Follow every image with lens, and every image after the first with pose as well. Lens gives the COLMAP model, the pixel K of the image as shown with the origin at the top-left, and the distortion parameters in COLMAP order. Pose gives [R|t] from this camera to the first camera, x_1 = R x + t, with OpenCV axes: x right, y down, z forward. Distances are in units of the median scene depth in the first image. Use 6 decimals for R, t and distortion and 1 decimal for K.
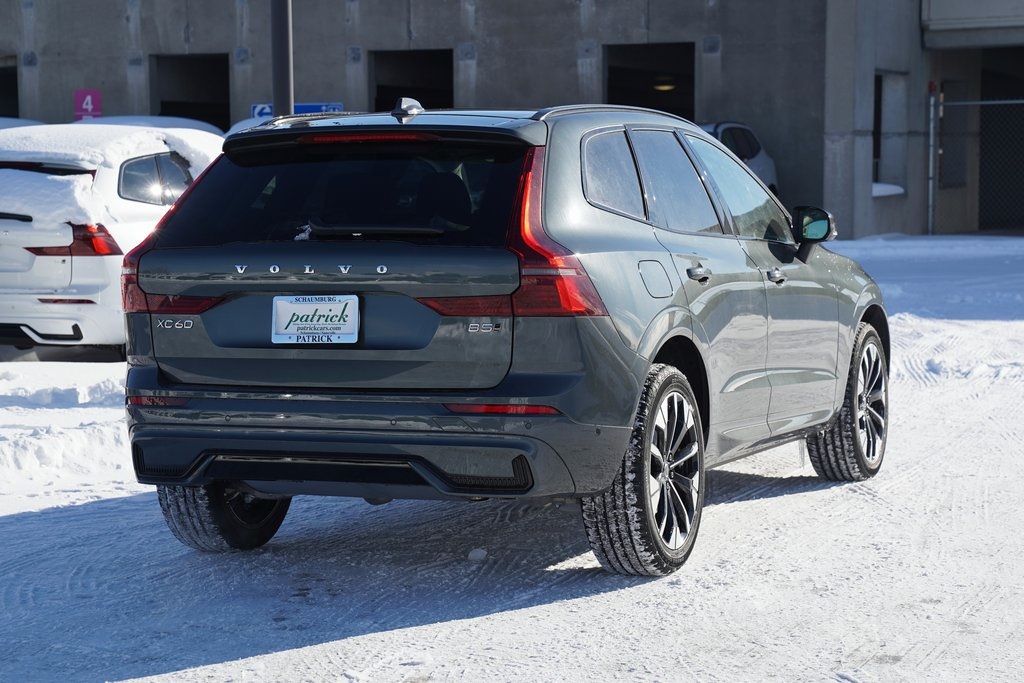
lens RADIAL K [[2044.8, 0, 512.0], [0, 2044.8, 341.5], [0, 0, 1]] dist [0.285371, -0.096551]
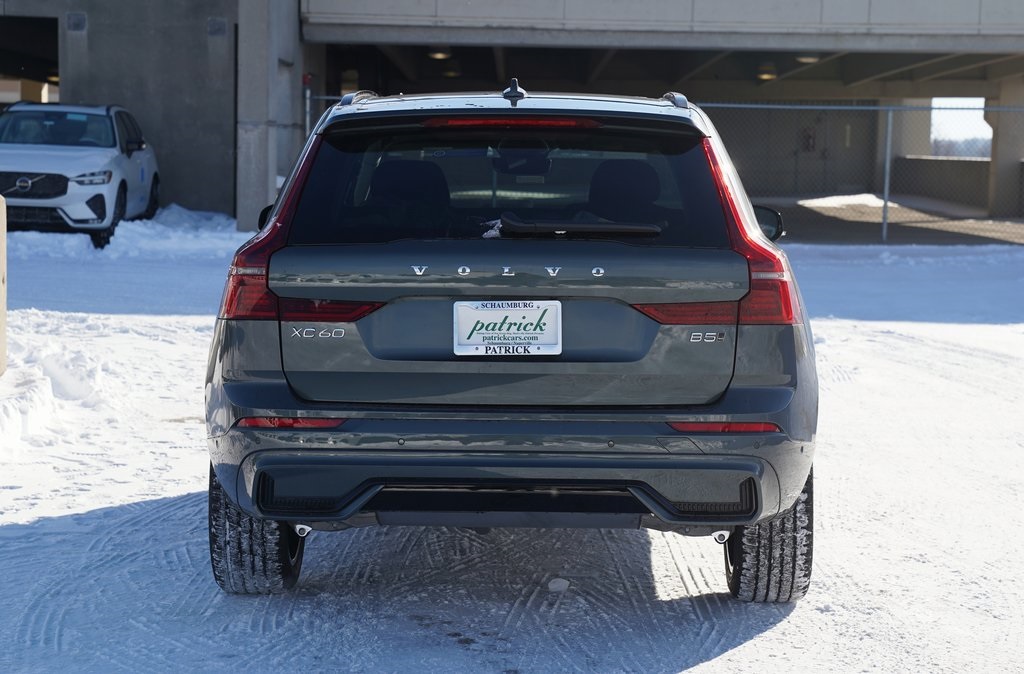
lens RADIAL K [[2093.8, 0, 512.0], [0, 2093.8, 337.0], [0, 0, 1]] dist [0.175149, 0.321126]
pose [[0.940558, -0.001813, 0.339629, -0.387919], [0.001283, 0.999998, 0.001788, -0.008246], [-0.339632, -0.001246, 0.940558, 0.150355]]
